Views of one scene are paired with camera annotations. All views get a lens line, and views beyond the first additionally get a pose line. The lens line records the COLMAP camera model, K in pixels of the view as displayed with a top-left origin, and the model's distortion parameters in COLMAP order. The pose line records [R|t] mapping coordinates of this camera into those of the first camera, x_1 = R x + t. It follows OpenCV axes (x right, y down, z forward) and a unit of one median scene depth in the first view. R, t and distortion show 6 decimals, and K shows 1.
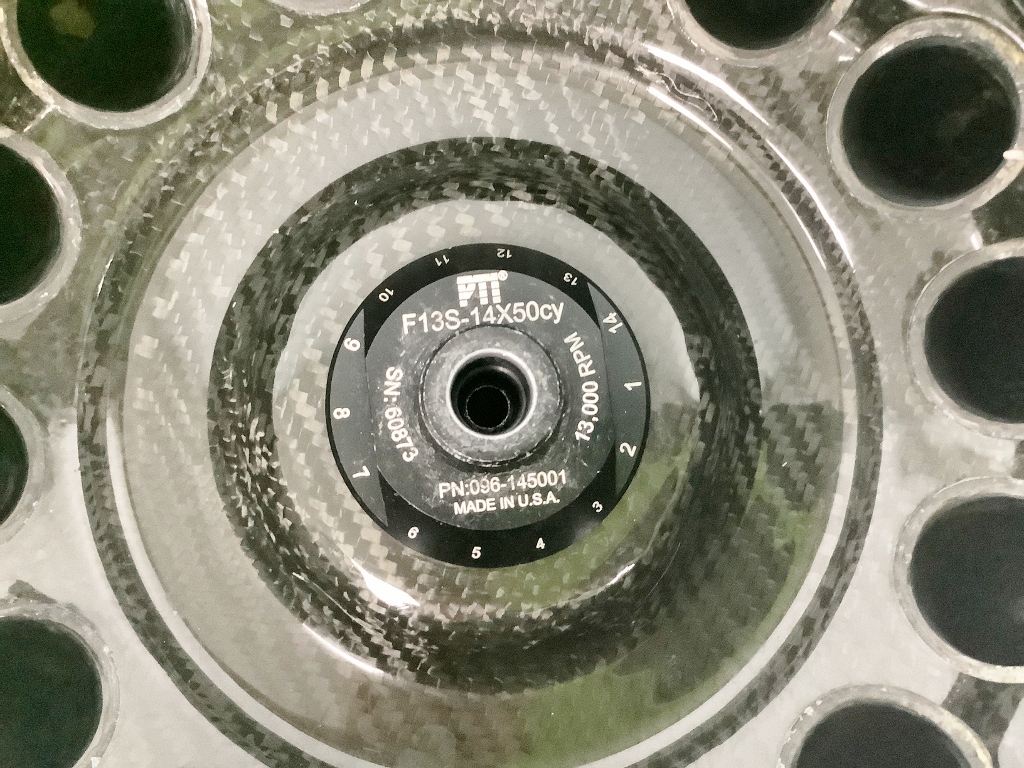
lens RADIAL K [[993.5, 0, 512.0], [0, 993.5, 384.0], [0, 0, 1]] dist [0.006287, -0.004120]
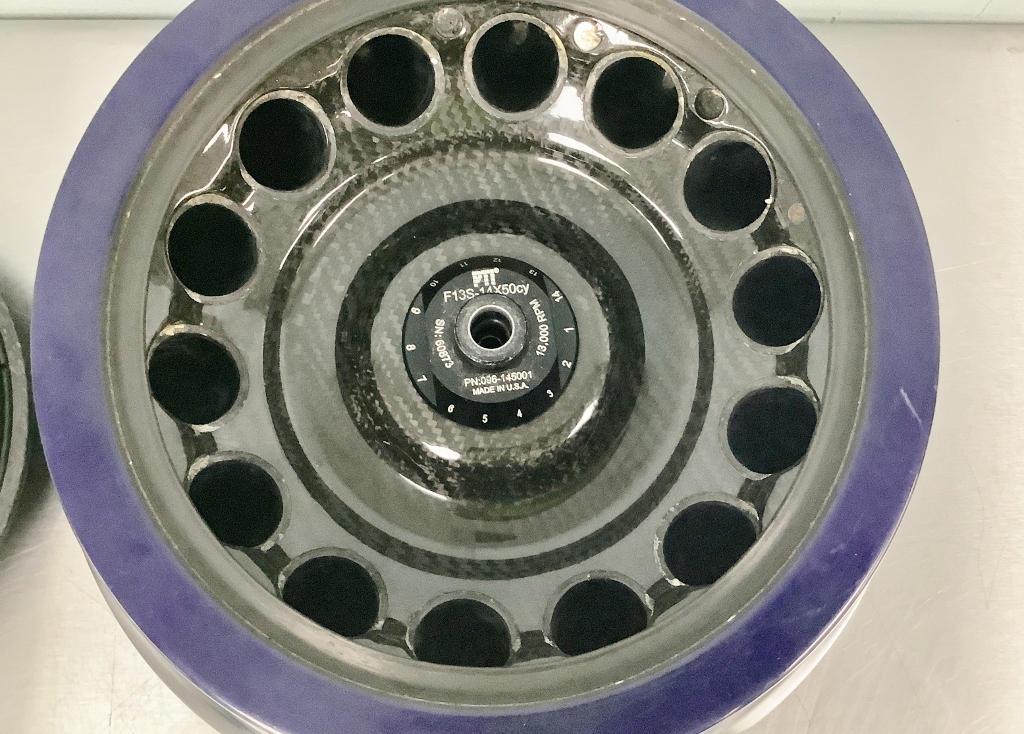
lens RADIAL K [[977.5, 0, 512.0], [0, 977.5, 367.0], [0, 0, 1]] dist [-0.013084, -0.001345]
pose [[0.999701, -0.021860, -0.010961, 0.034564], [0.020912, 0.996559, -0.080199, 0.210332], [0.012676, 0.079946, 0.996719, -0.786973]]
